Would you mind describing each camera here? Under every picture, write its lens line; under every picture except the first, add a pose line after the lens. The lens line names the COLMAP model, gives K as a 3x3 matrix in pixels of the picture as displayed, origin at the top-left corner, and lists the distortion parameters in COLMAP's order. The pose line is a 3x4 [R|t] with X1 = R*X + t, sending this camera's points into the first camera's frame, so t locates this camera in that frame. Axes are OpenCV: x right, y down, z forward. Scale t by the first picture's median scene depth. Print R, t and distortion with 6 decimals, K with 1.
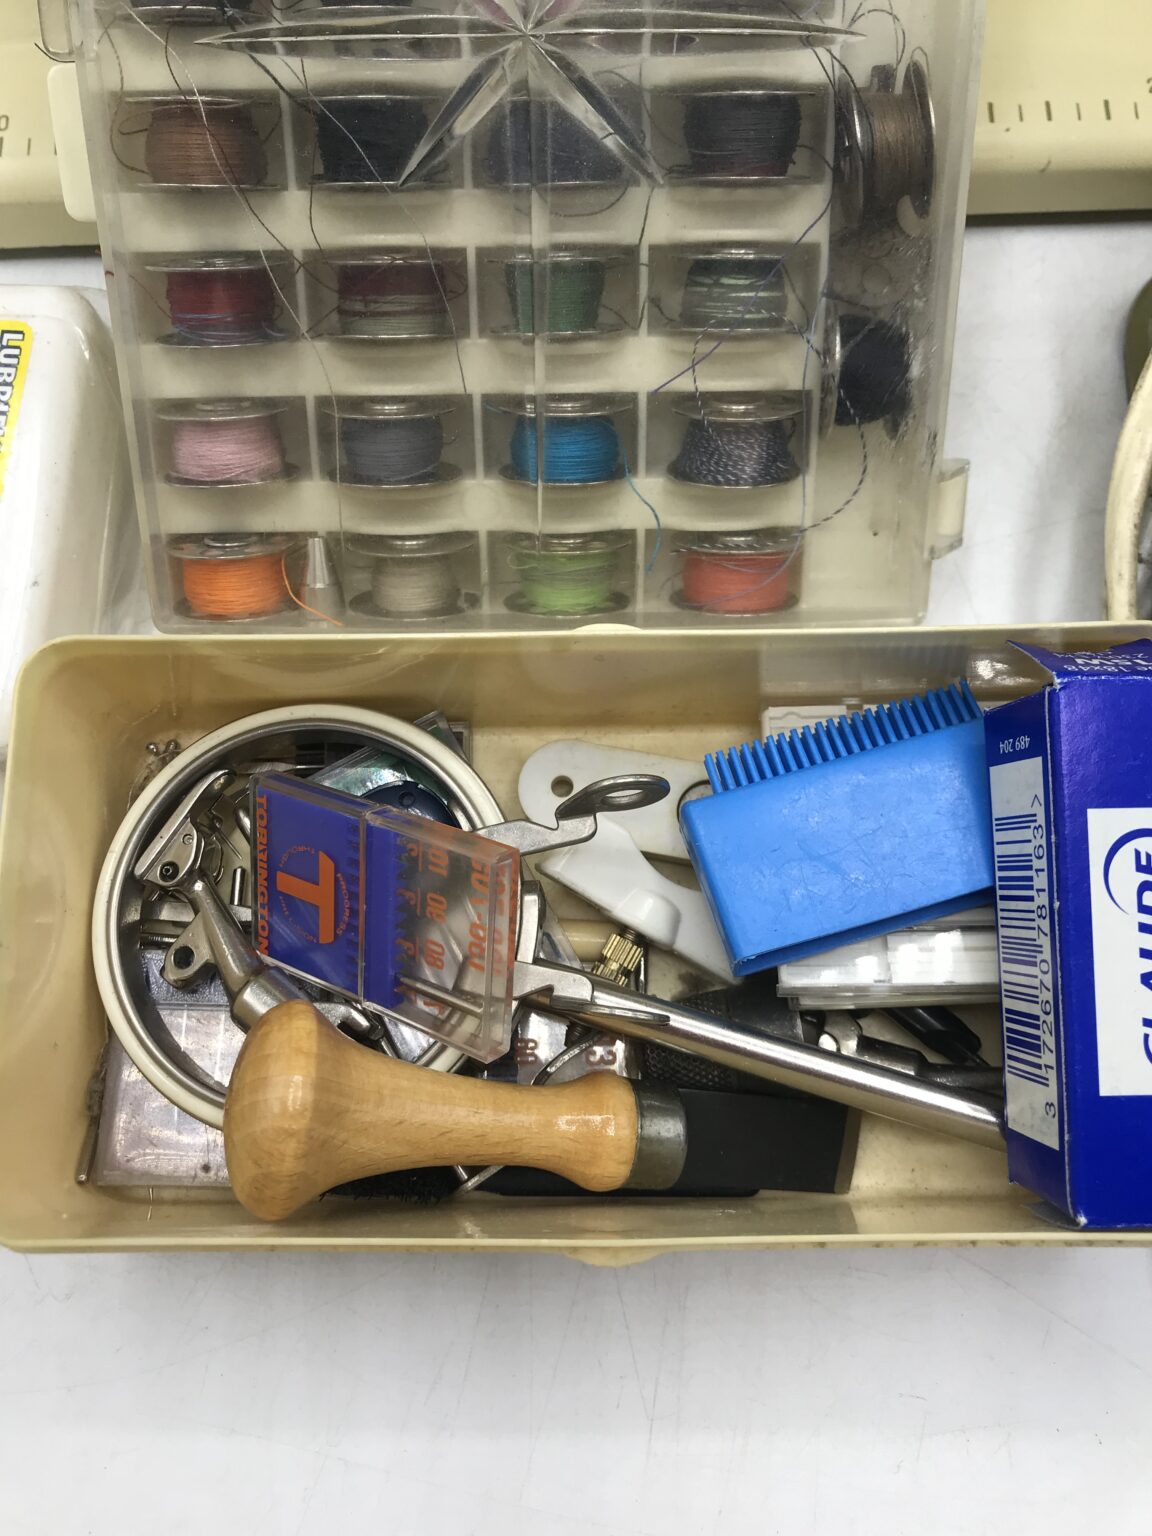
lens RADIAL K [[1297.7, 0, 577.8], [0, 1297.7, 754.2], [0, 0, 1]] dist [-0.005771, 0.010689]
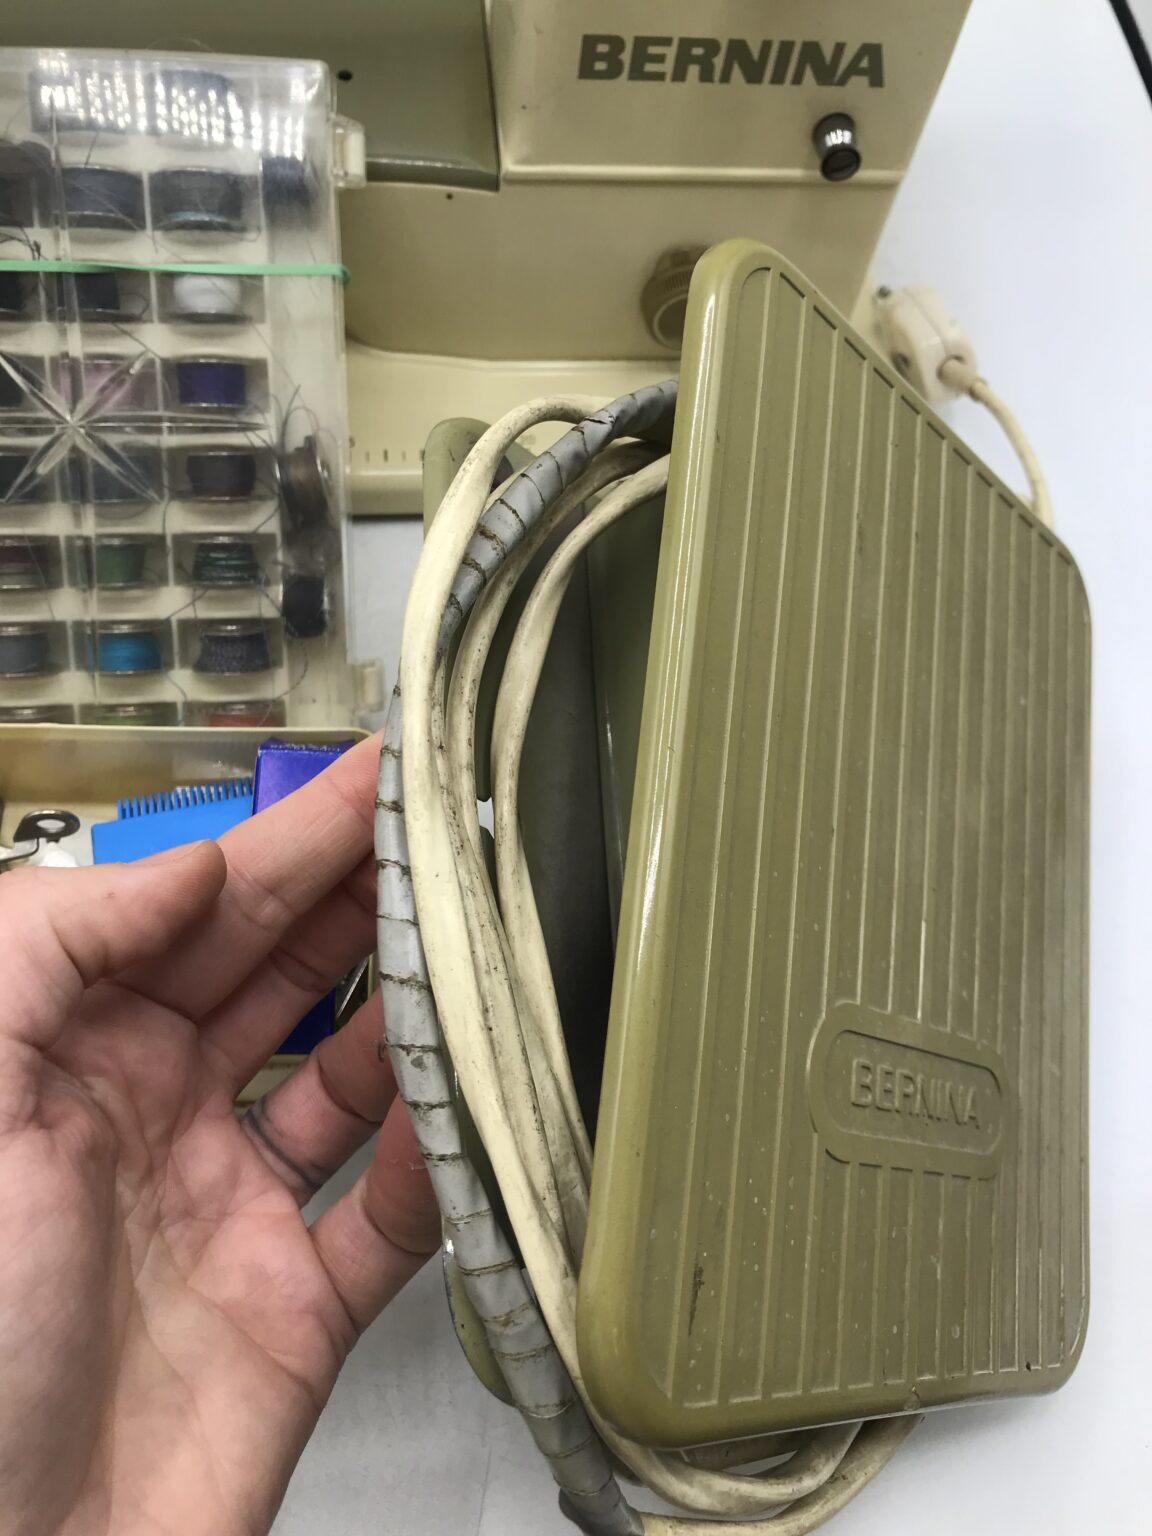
lens RADIAL K [[1246.1, 0, 598.3], [0, 1246.1, 733.3], [0, 0, 1]] dist [0.006041, -0.010326]
pose [[0.993686, -0.014204, 0.111296, 0.421107], [0.035170, 0.981393, -0.188762, 0.184824], [-0.106544, 0.191485, 0.975696, -0.585767]]
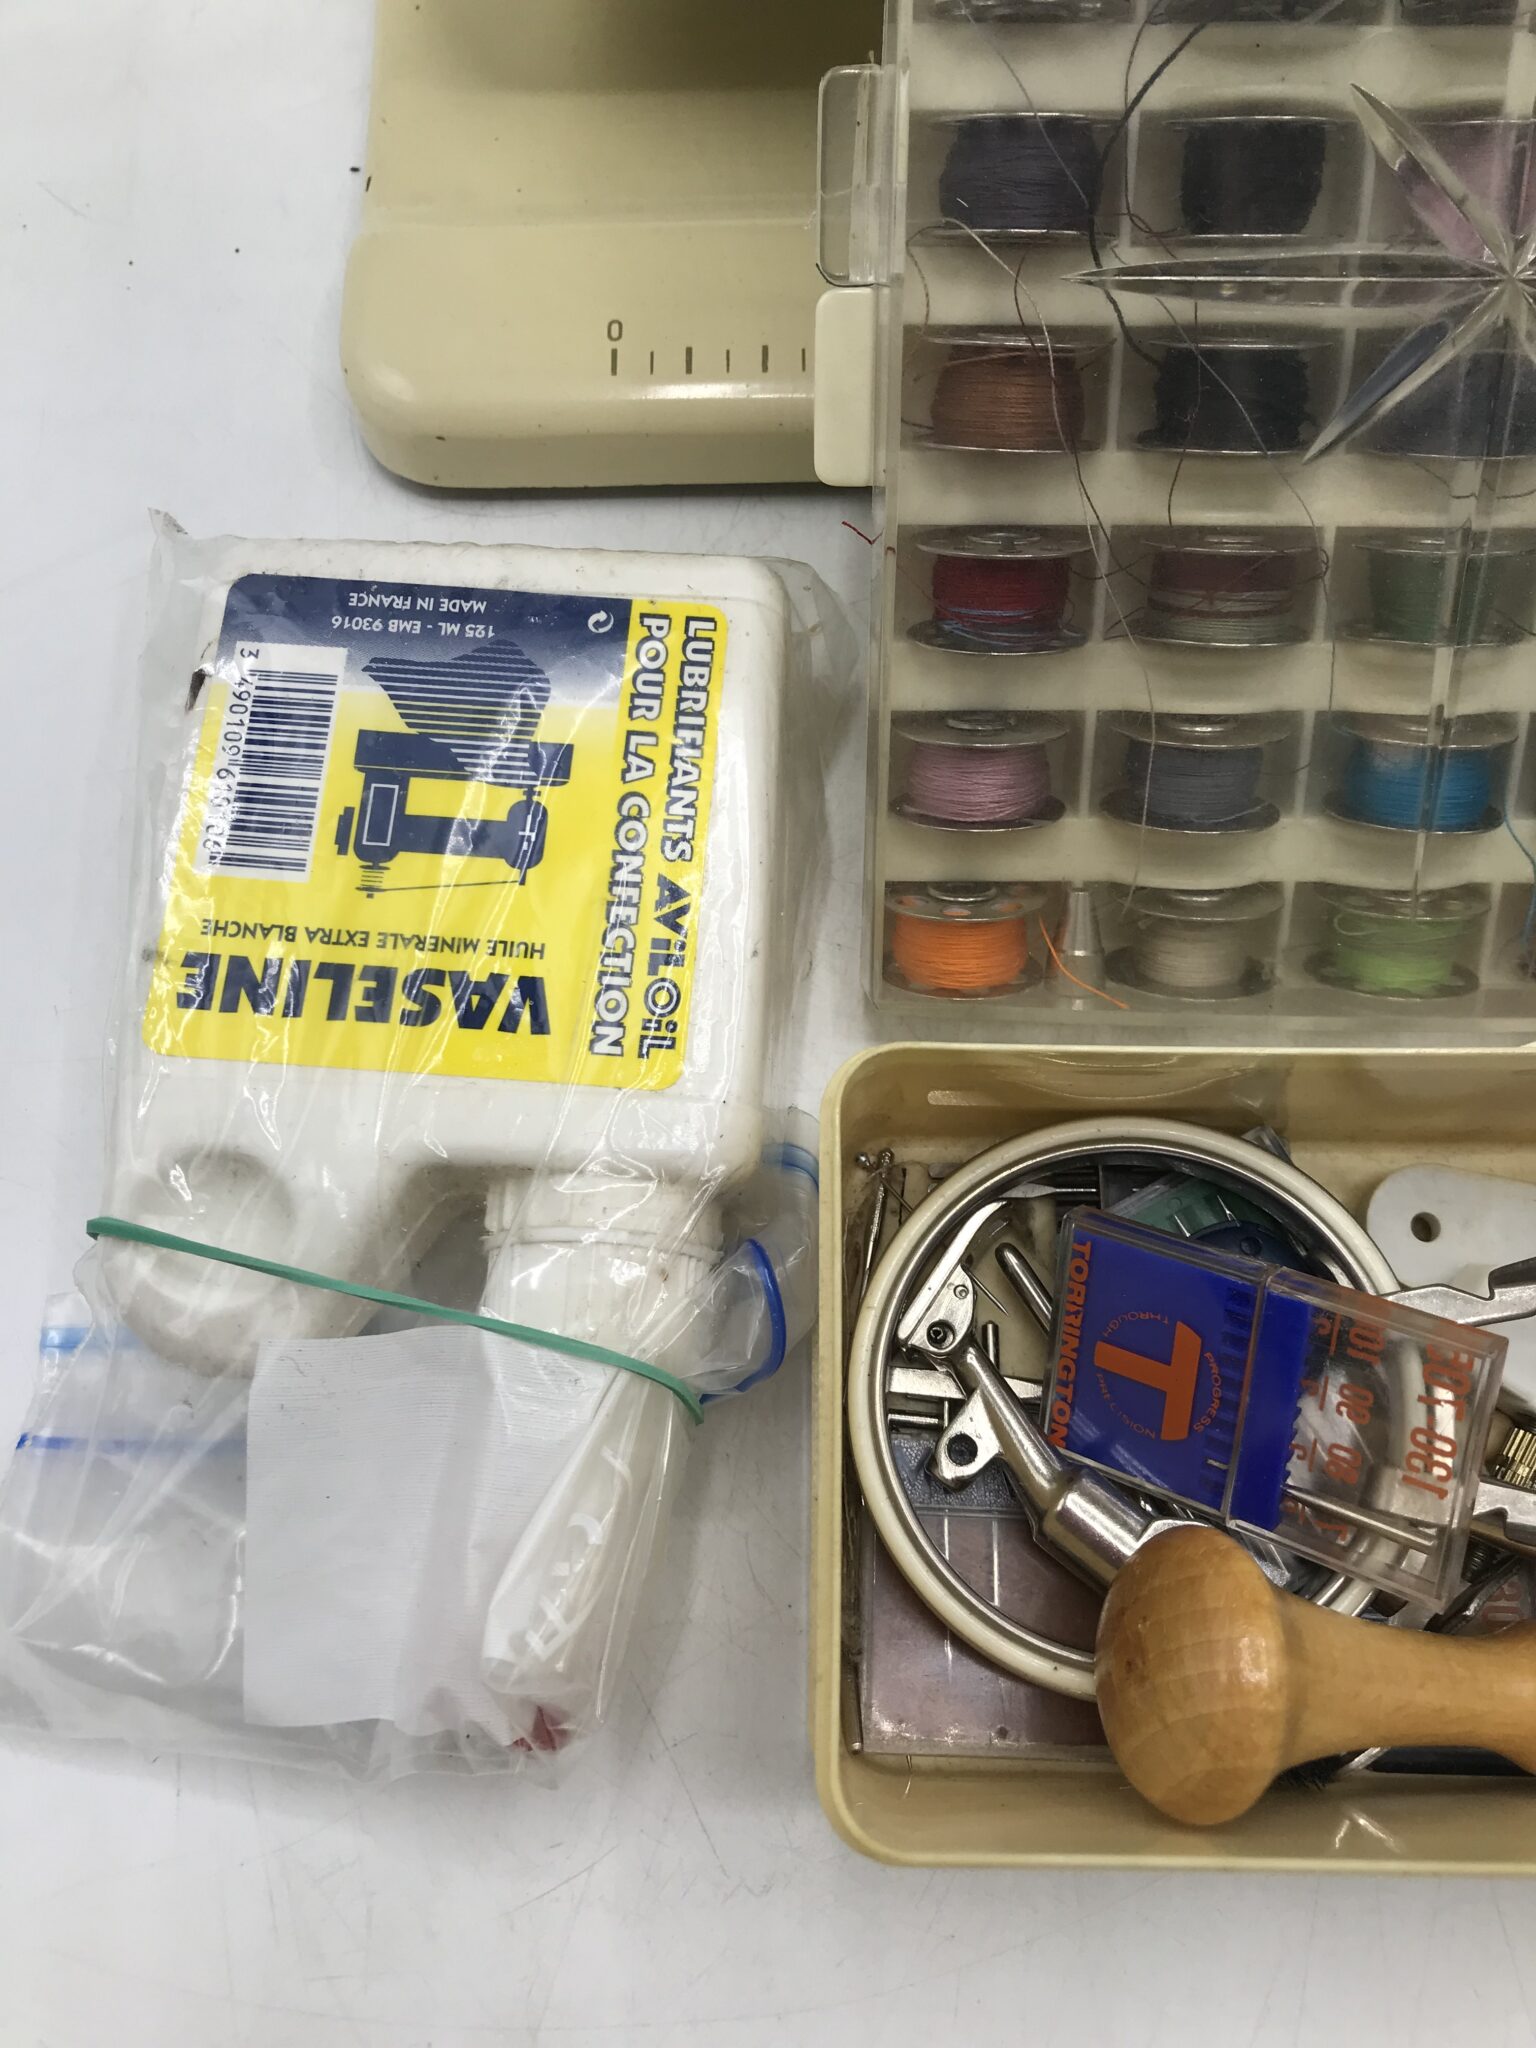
lens RADIAL K [[1698.0, 0, 768.0], [0, 1698.0, 1024.0], [0, 0, 1]] dist [0.067180, -0.204351]
pose [[0.999815, 0.018340, -0.005753, -0.411674], [-0.018402, 0.999772, -0.010787, -0.080260], [0.005554, 0.010891, 0.999925, -0.009678]]
